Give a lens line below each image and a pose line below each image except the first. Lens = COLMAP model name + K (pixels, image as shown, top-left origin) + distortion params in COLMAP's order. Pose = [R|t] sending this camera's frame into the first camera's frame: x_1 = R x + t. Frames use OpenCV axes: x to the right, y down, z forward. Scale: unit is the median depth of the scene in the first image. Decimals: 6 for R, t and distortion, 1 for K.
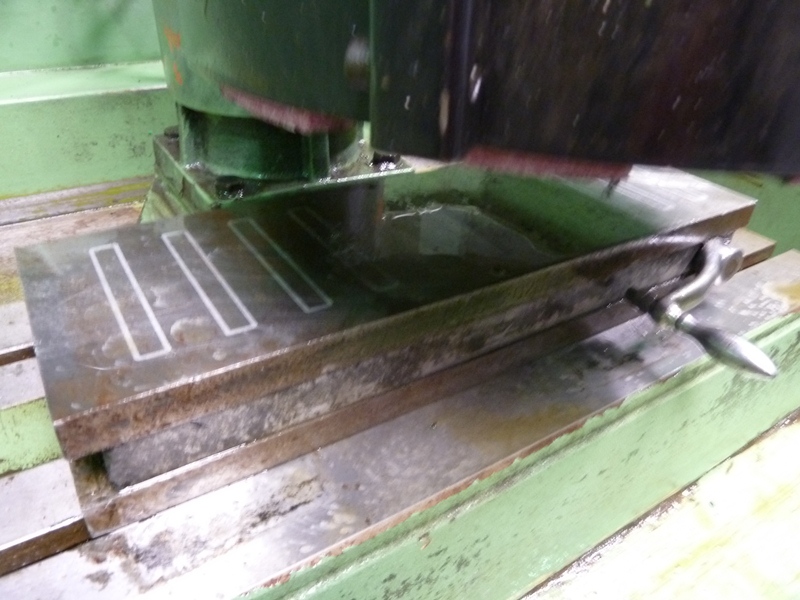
lens RADIAL K [[598.4, 0, 397.2], [0, 598.4, 302.0], [0, 0, 1]] dist [-0.028831, -0.000749]
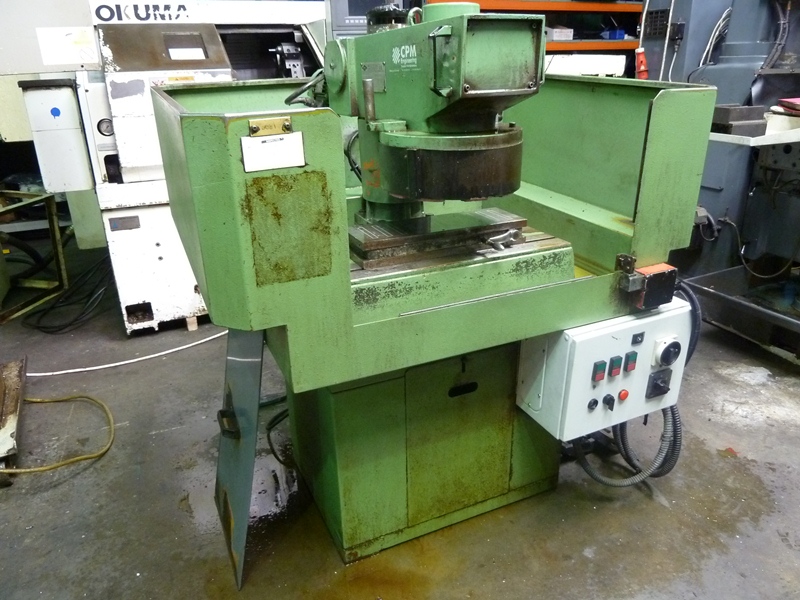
lens RADIAL K [[598.4, 0, 401.6], [0, 598.4, 301.3], [0, 0, 1]] dist [-0.028831, -0.000749]
pose [[0.986142, -0.011556, -0.165499, 0.634301], [-0.018953, 0.983193, -0.181585, 1.392594], [0.164816, 0.182205, 0.969349, -3.576931]]
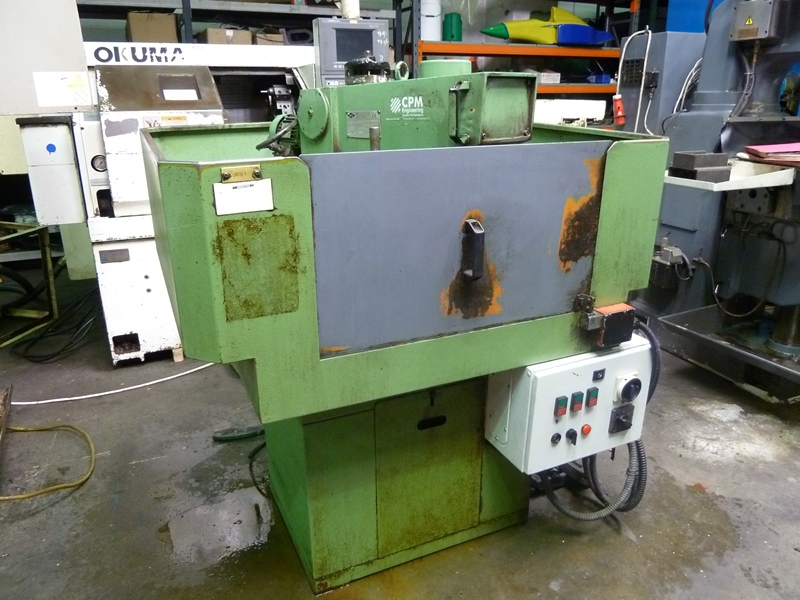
lens RADIAL K [[598.4, 0, 402.2], [0, 598.4, 301.3], [0, 0, 1]] dist [-0.028831, -0.000749]
pose [[0.987677, -0.008238, -0.156289, 0.914003], [-0.029237, 0.971323, -0.235961, 1.409802], [0.153751, 0.237623, 0.959112, -3.785160]]
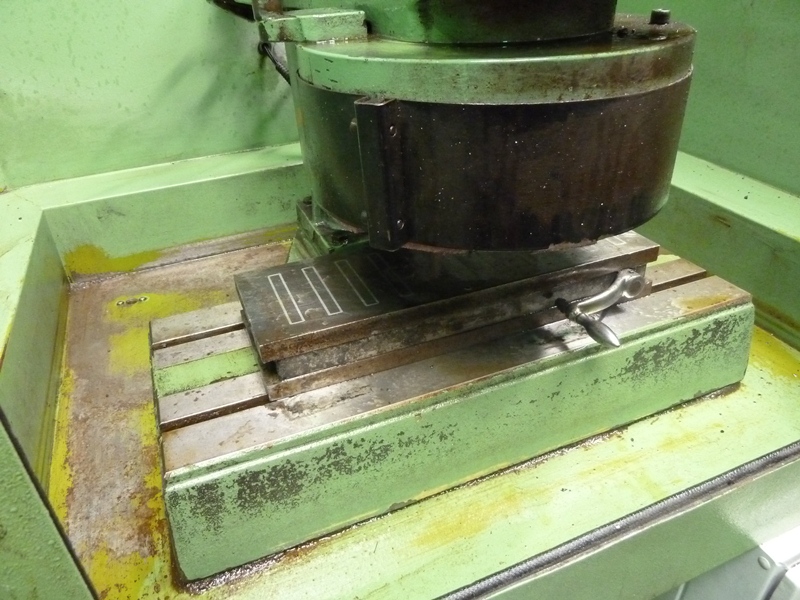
lens RADIAL K [[598.4, 0, 398.6], [0, 598.4, 300.3], [0, 0, 1]] dist [-0.028831, -0.000749]
pose [[0.978485, 0.010112, -0.206071, 0.361437], [-0.017808, 0.999210, -0.035523, 0.062334], [0.205549, 0.038429, 0.977892, -0.953483]]
